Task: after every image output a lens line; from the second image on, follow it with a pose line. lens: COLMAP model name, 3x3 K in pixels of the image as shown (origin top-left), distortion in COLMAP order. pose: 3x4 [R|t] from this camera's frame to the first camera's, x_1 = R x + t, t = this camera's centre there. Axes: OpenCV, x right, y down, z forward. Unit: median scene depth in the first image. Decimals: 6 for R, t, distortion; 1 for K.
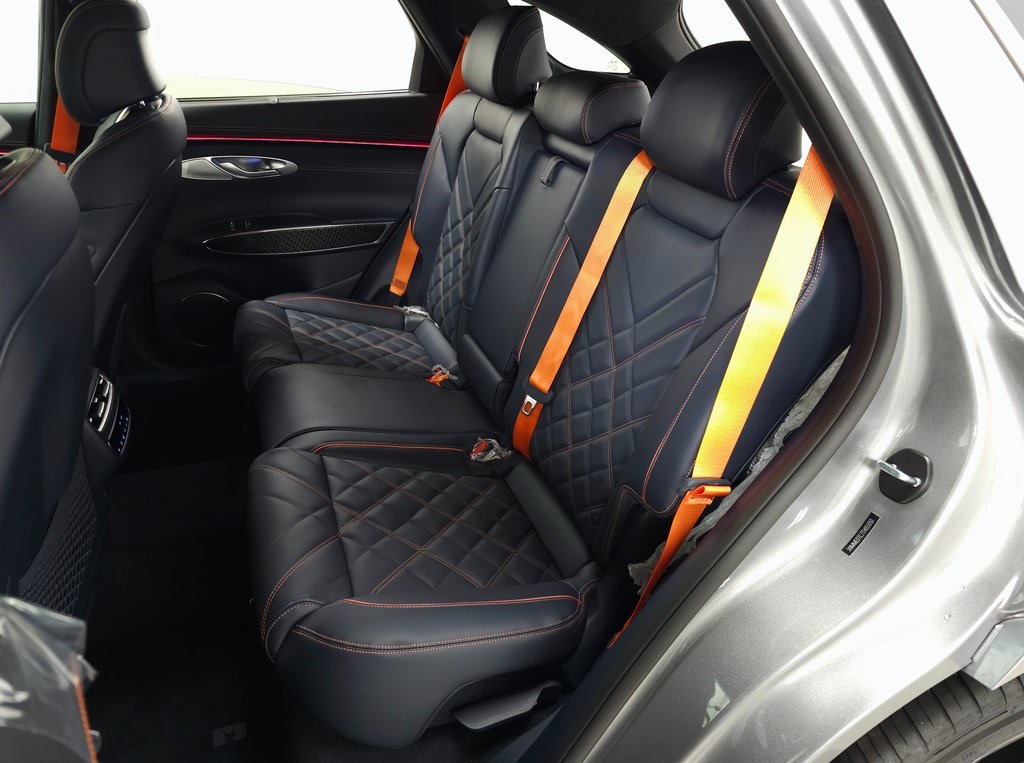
lens RADIAL K [[699.0, 0, 510.3], [0, 699.0, 378.3], [0, 0, 1]] dist [0.010341, -0.020796]
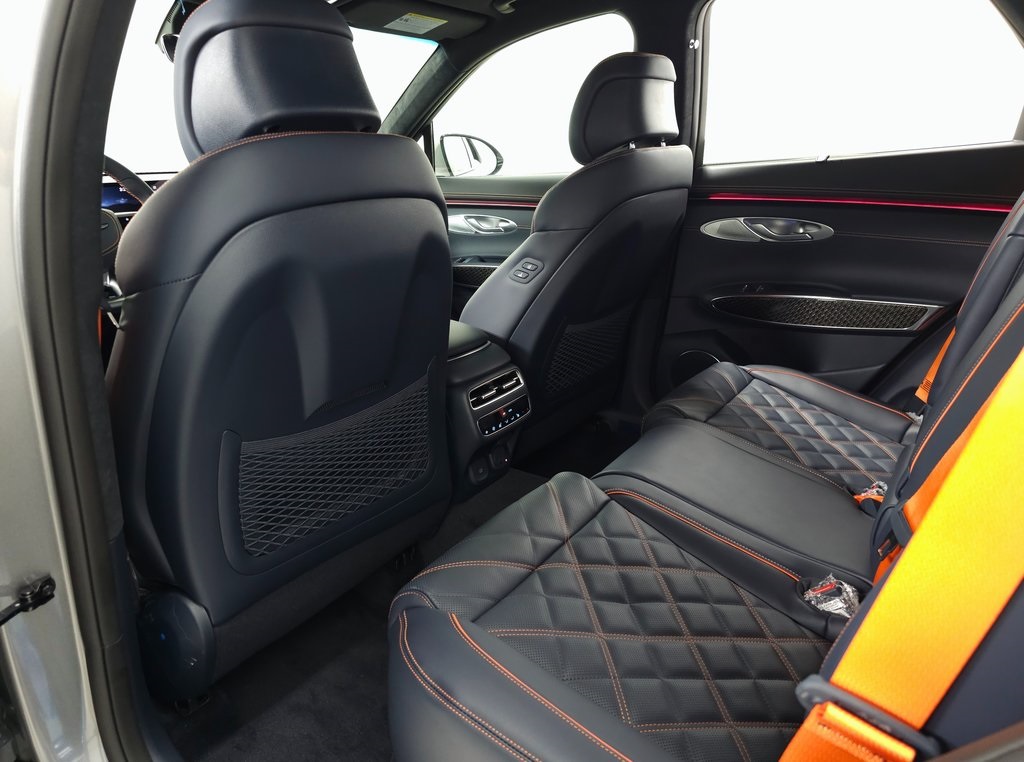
lens RADIAL K [[699.0, 0, 510.3], [0, 699.0, 377.8], [0, 0, 1]] dist [0.010341, -0.020796]
pose [[0.527130, 0.179908, -0.830522, 0.246184], [-0.334567, 0.942336, -0.008219, 0.011630], [0.781152, 0.282198, 0.556925, 0.256174]]
